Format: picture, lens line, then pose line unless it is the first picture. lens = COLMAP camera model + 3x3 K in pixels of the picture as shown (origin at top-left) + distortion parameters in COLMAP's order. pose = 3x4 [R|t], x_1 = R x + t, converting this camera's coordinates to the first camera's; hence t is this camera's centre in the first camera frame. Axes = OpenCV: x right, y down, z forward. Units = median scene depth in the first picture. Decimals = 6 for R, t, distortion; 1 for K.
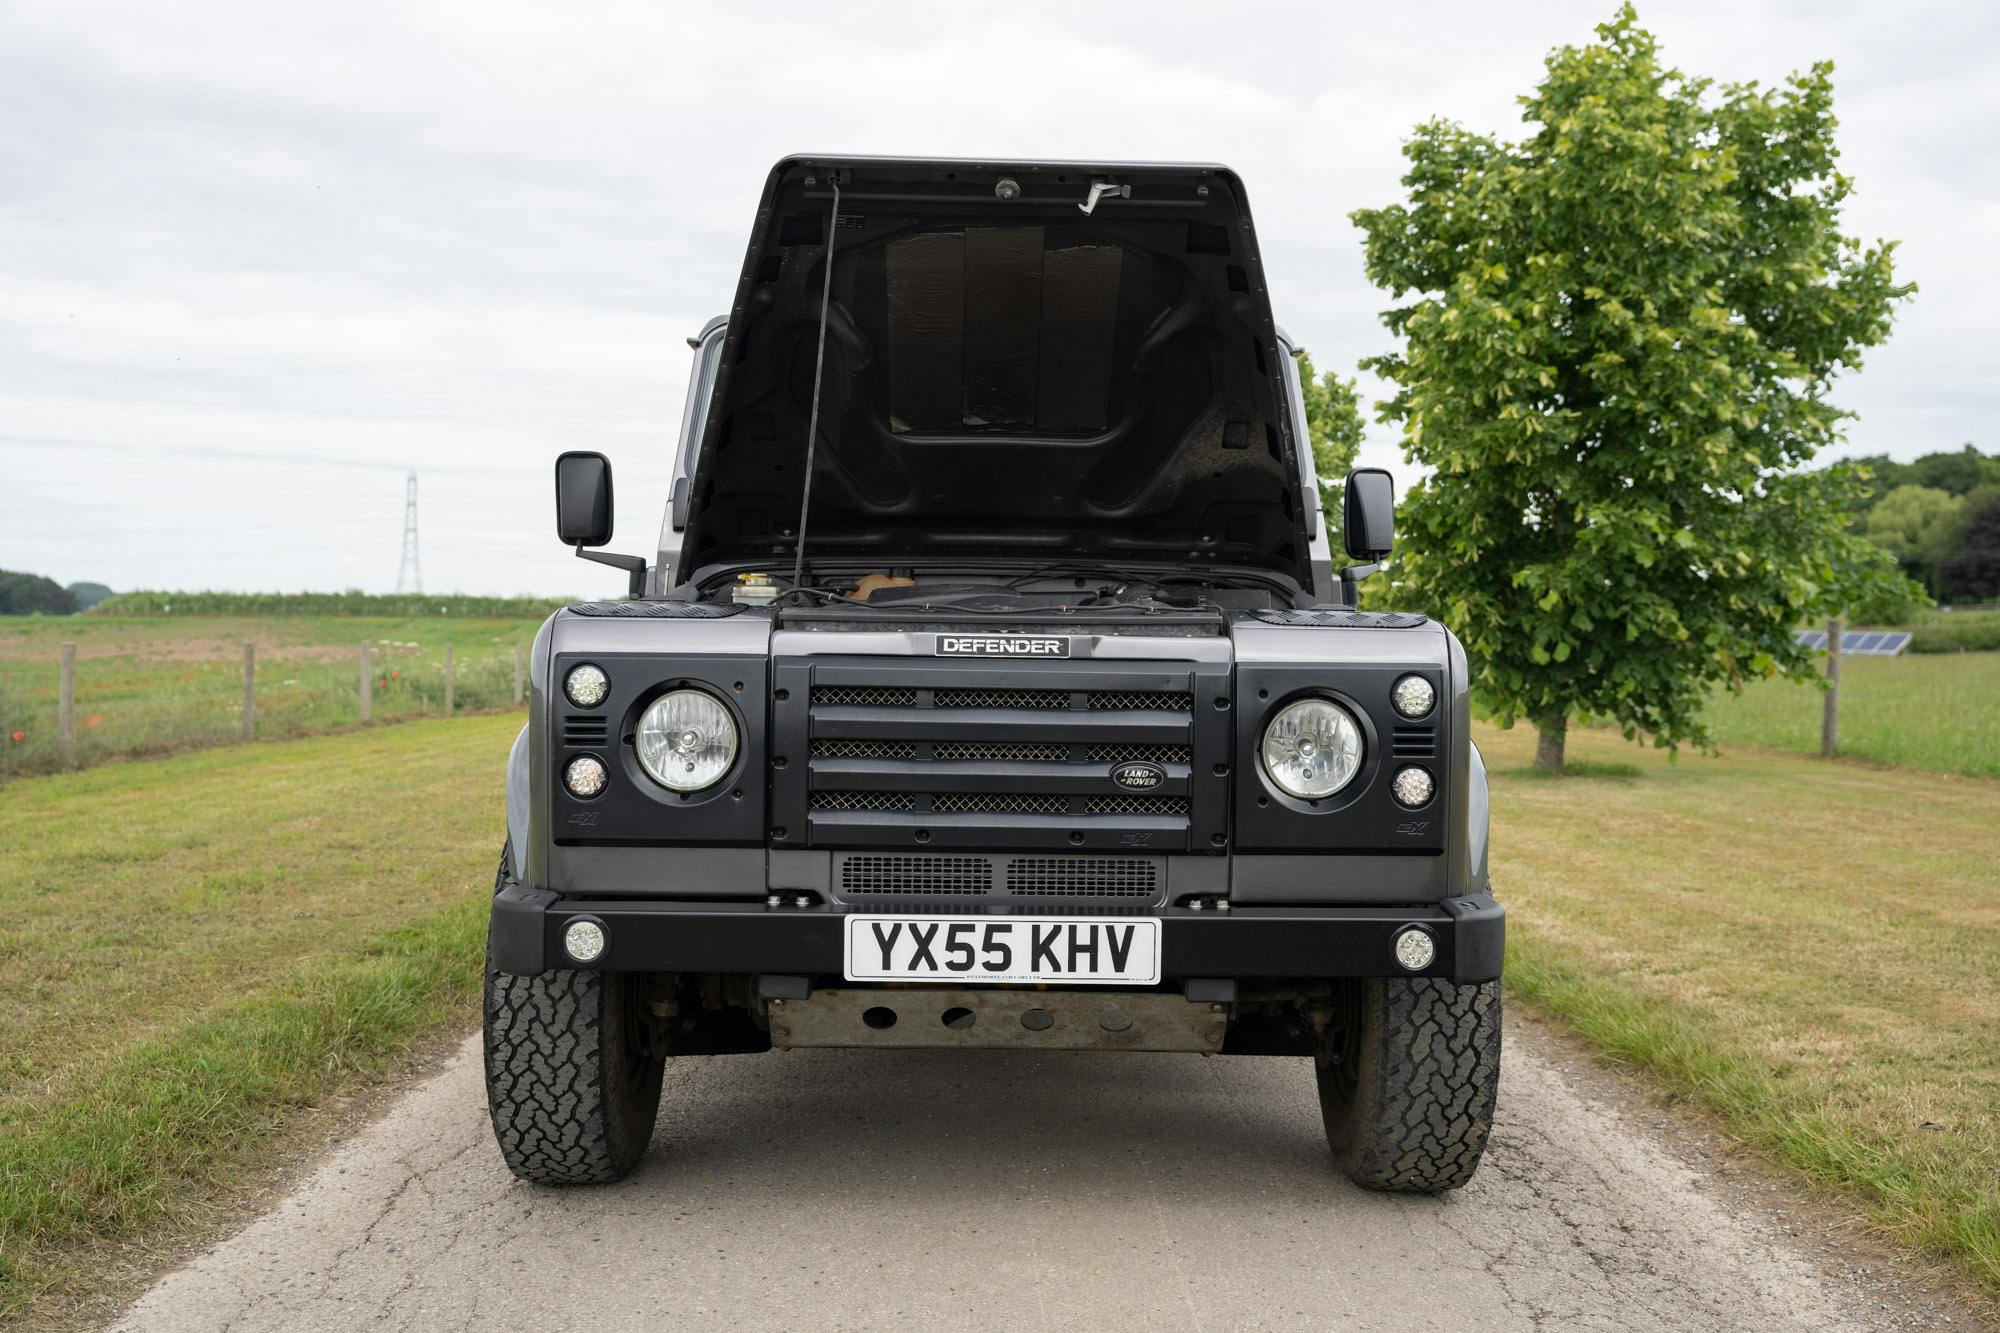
lens RADIAL K [[1994.9, 0, 1000.0], [0, 1994.9, 666.5], [0, 0, 1]] dist [0.001113, 0.003593]
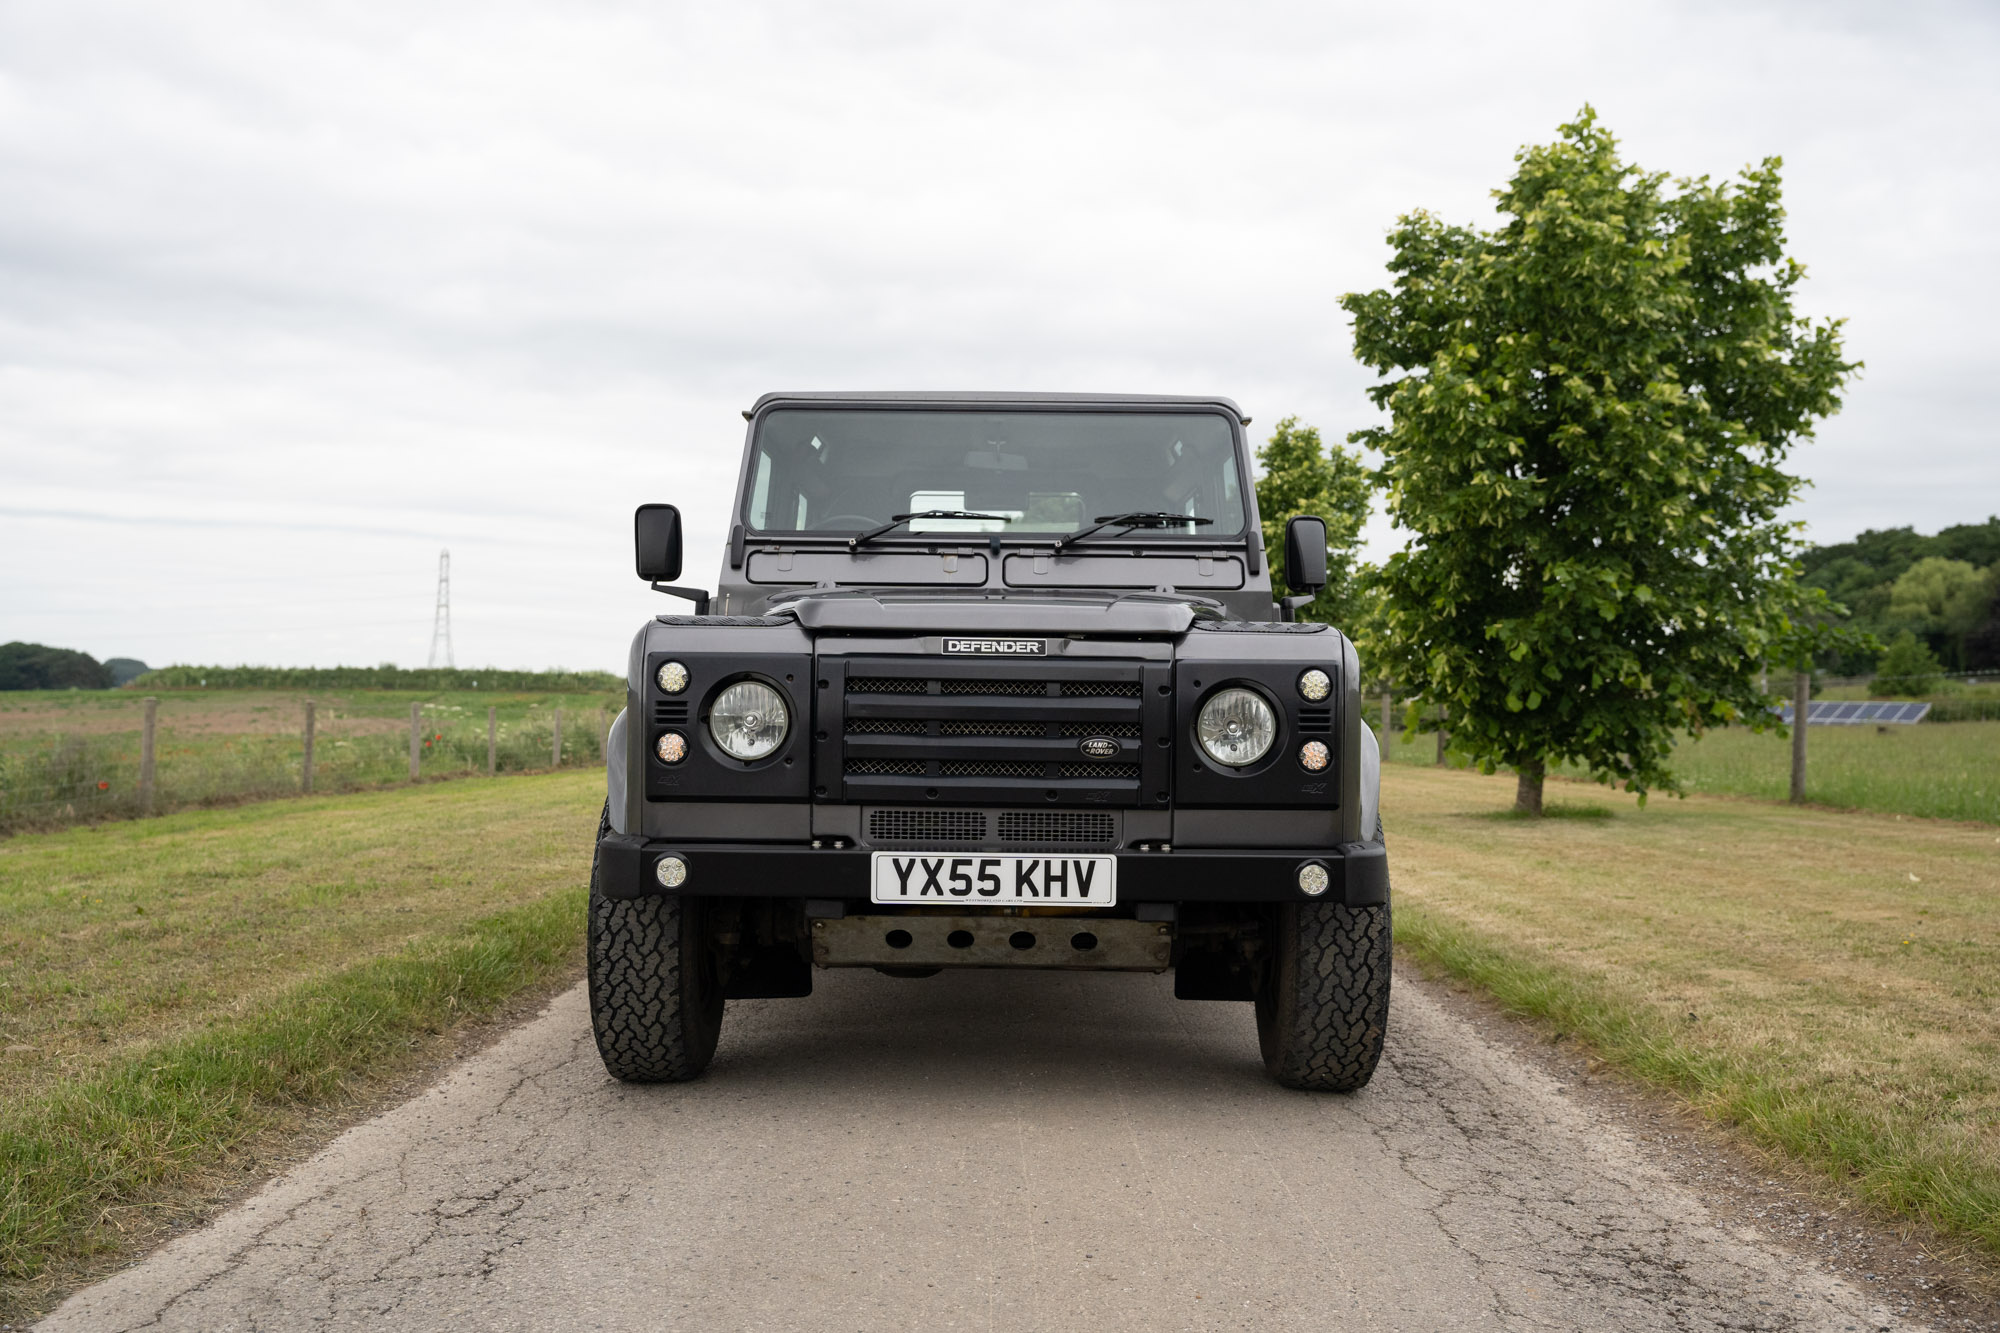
lens RADIAL K [[1967.3, 0, 1000.0], [0, 1967.3, 666.5], [0, 0, 1]] dist [0.011179, -0.023891]
pose [[0.999927, -0.001895, -0.011895, 0.019599], [0.001469, 0.999359, -0.035756, 0.046556], [0.011955, 0.035736, 0.999290, -0.262422]]
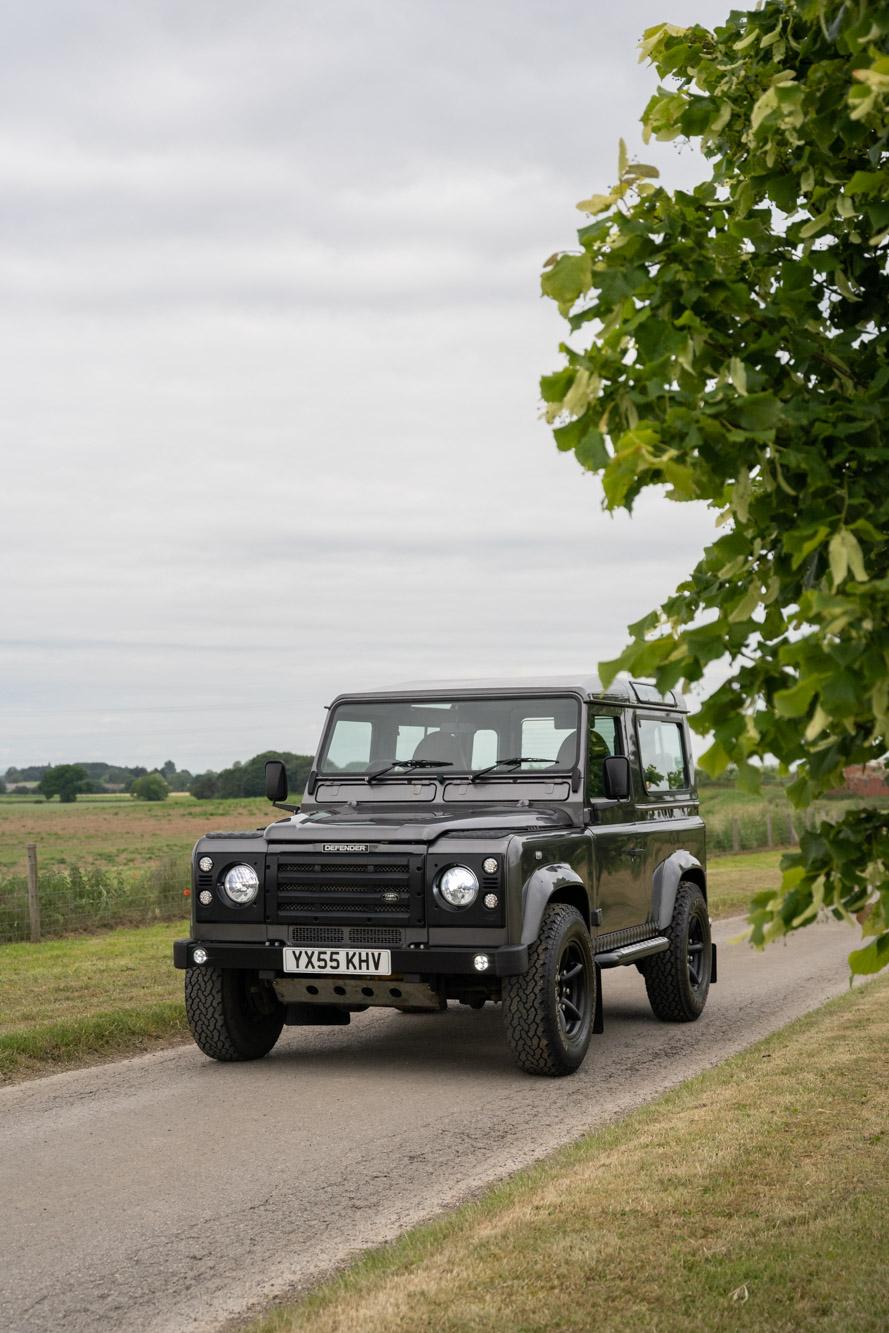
lens RADIAL K [[1962.8, 0, 444.5], [0, 1962.8, 666.5], [0, 0, 1]] dist [-0.022182, -0.005403]
pose [[0.927061, -0.046179, -0.372056, 1.075100], [0.015476, 0.996253, -0.085094, -0.026007], [0.374591, 0.073129, 0.924302, -1.346715]]
